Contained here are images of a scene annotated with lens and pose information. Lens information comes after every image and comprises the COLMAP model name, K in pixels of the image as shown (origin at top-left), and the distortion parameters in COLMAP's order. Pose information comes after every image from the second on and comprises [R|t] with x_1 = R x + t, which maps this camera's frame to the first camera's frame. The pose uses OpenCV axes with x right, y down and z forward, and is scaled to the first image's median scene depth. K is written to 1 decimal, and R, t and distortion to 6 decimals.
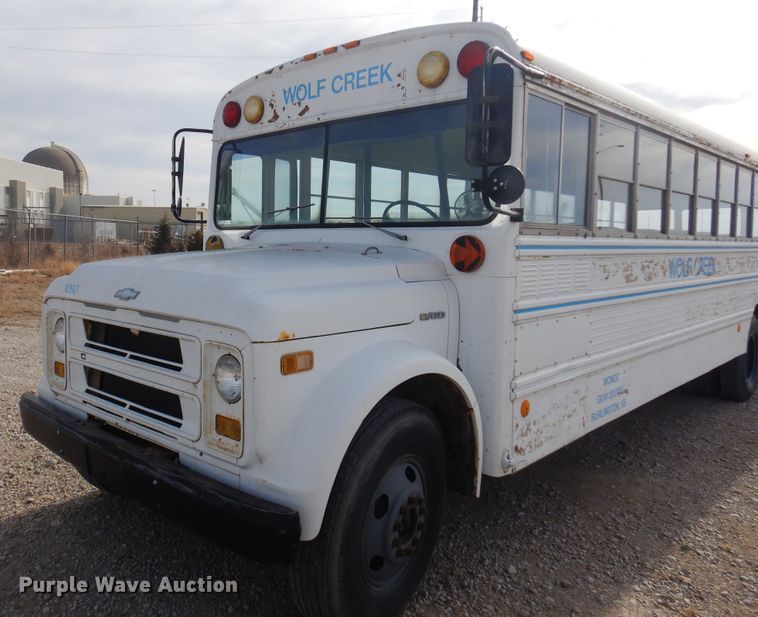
lens RADIAL K [[624.8, 0, 315.4], [0, 624.8, 316.0], [0, 0, 1]] dist [0.014260, 0.004978]
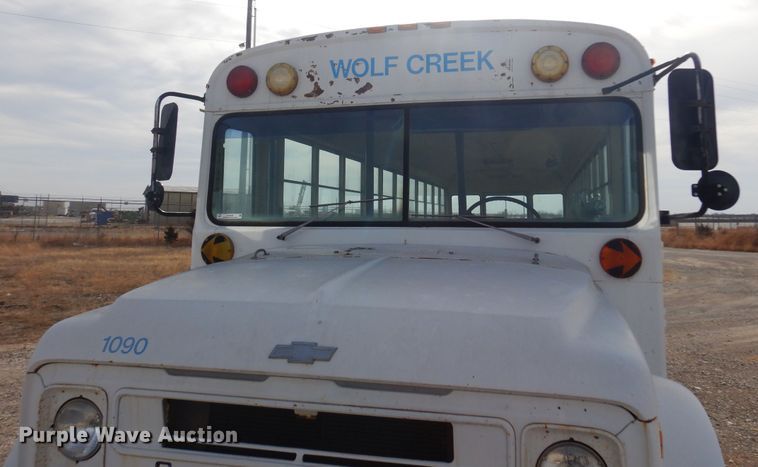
lens RADIAL K [[585.3, 0, 405.6], [0, 585.3, 181.8], [0, 0, 1]] dist [0.022512, -0.010416]
pose [[0.853816, 0.024502, 0.519998, -0.412088], [0.066017, 0.985731, -0.154845, -0.082355], [-0.516372, 0.166538, 0.840015, 0.350509]]
